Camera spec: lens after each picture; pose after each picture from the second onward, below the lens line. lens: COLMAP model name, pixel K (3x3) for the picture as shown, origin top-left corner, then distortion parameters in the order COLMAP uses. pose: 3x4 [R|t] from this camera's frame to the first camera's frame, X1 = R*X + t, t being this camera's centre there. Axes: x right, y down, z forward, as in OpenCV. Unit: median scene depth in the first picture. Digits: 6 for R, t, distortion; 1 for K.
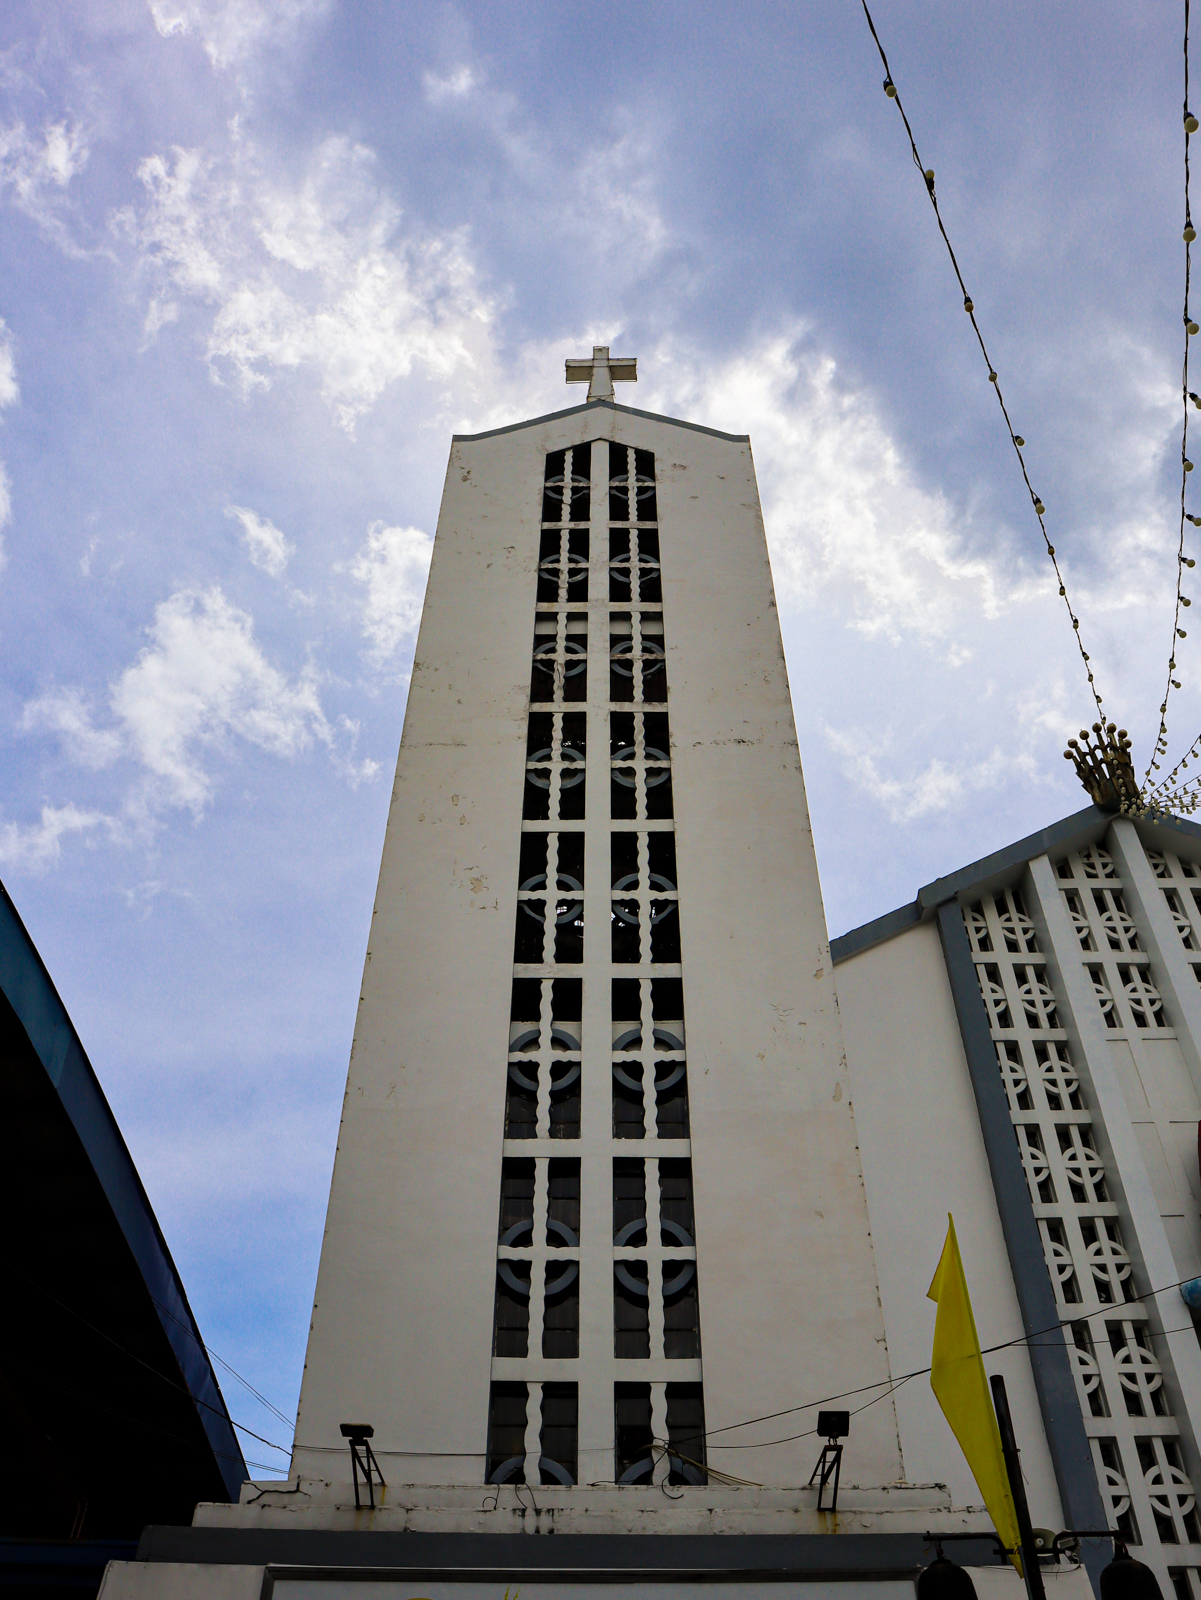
lens RADIAL K [[1279.6, 0, 592.0], [0, 1279.6, 888.5], [0, 0, 1]] dist [-0.130733, 0.076635]
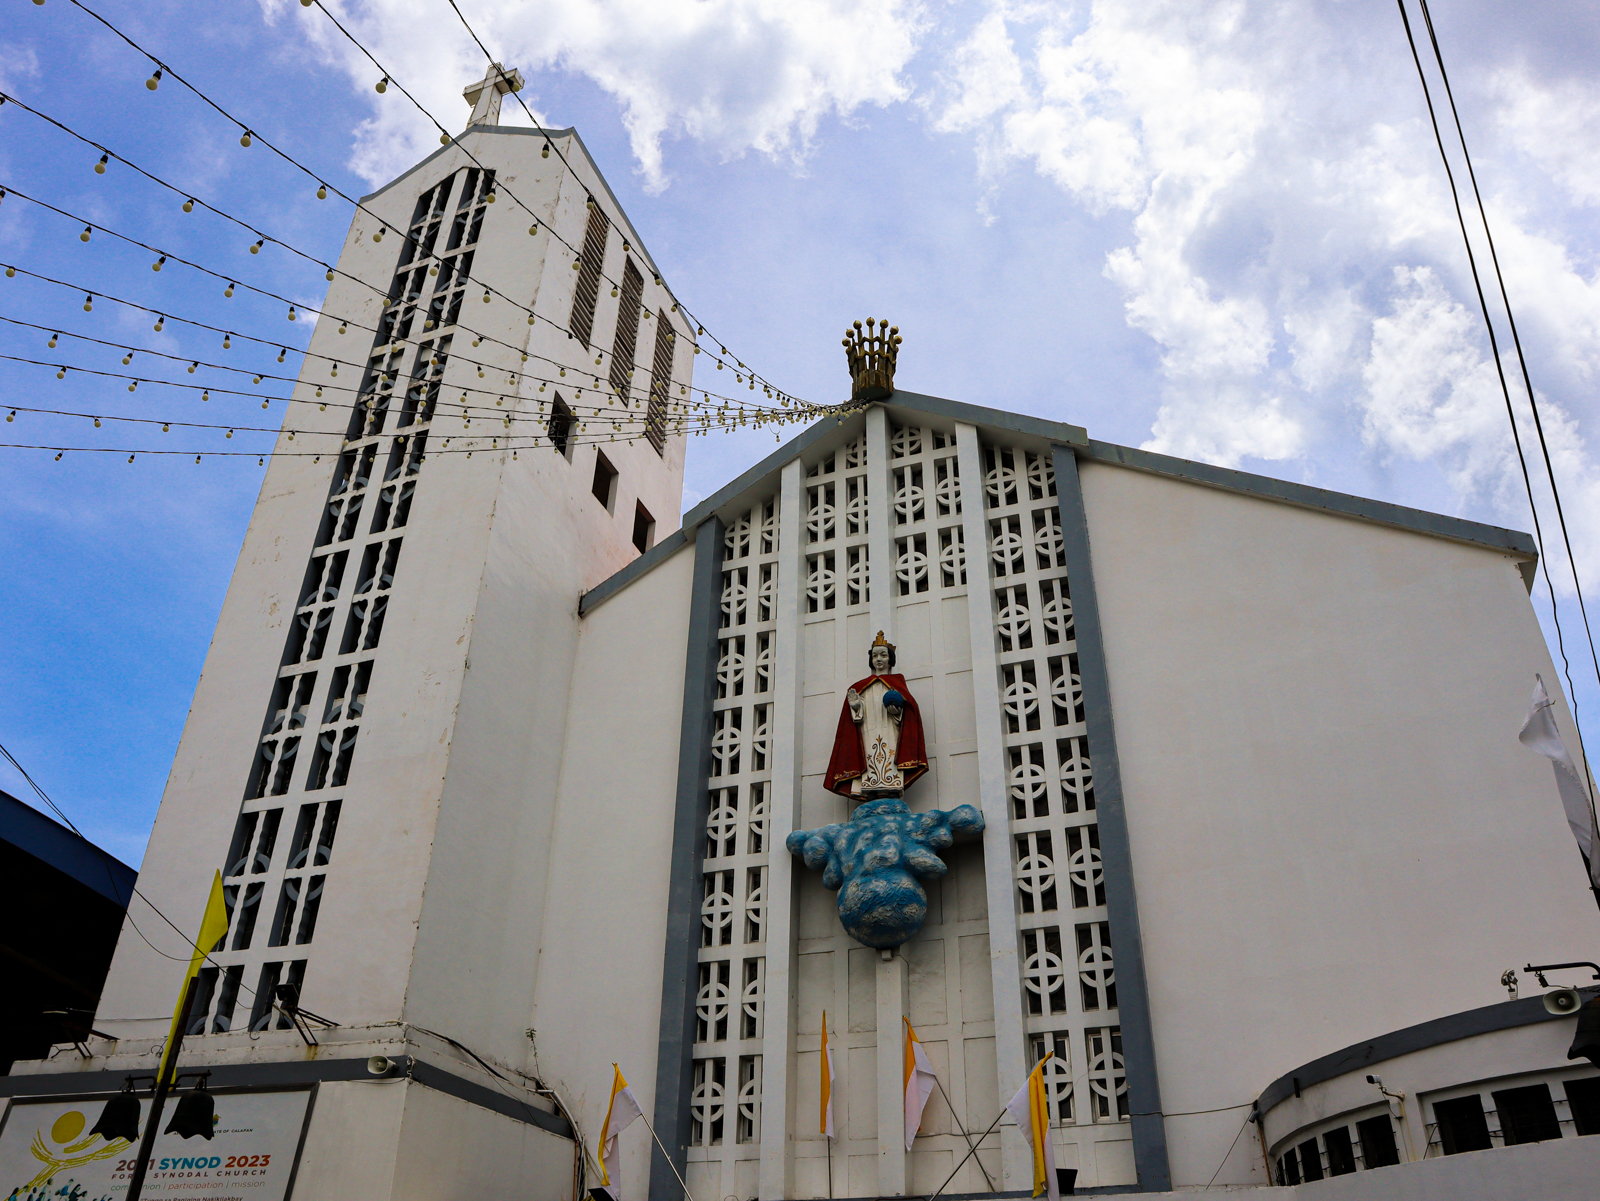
lens RADIAL K [[1219.8, 0, 838.3], [0, 1219.8, 595.9], [0, 0, 1]] dist [-0.128177, 0.067602]
pose [[0.948552, -0.176169, -0.263085, 0.890058], [0.214609, 0.968651, 0.125135, -0.049224], [0.232793, -0.175157, 0.956623, -0.087617]]
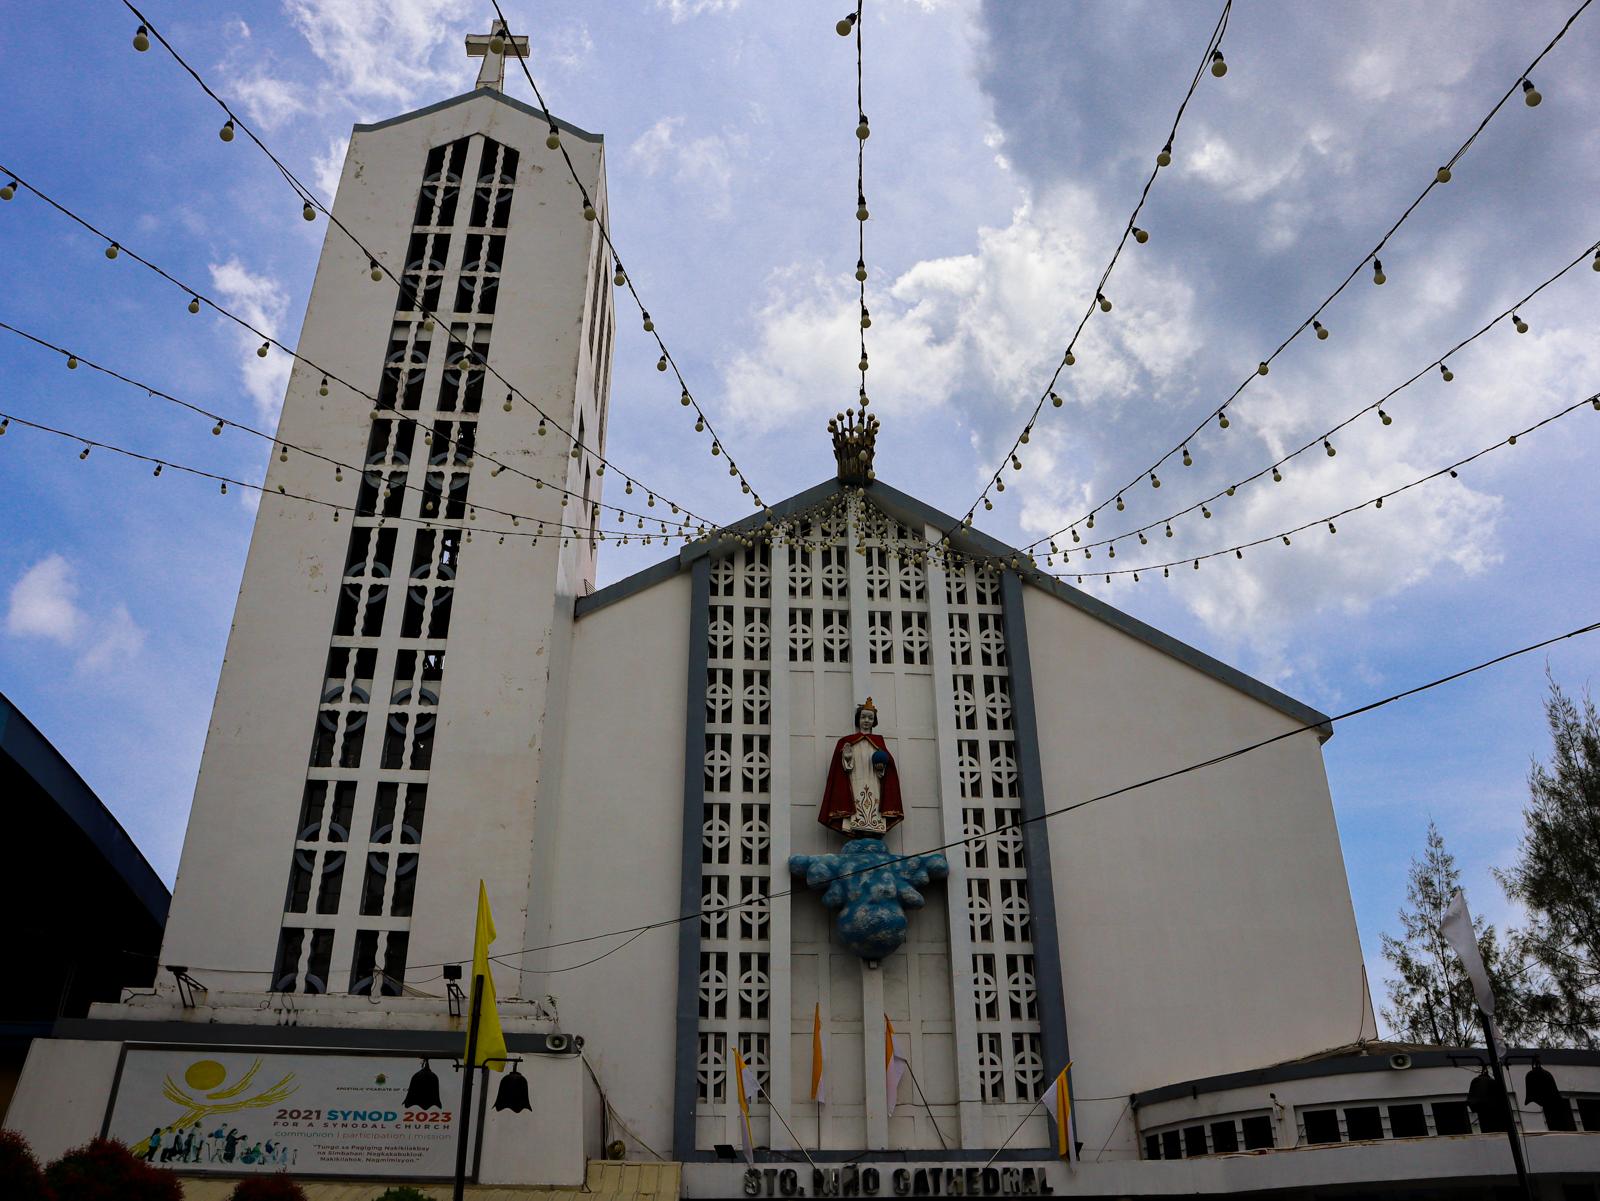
lens RADIAL K [[1279.6, 0, 796.7], [0, 1279.6, 570.1], [0, 0, 1]] dist [-0.130733, 0.076635]
pose [[0.995833, 0.033038, 0.084997, 0.347652], [-0.050956, 0.974577, 0.218183, -0.360293], [-0.075628, -0.221605, 0.972199, -0.421216]]
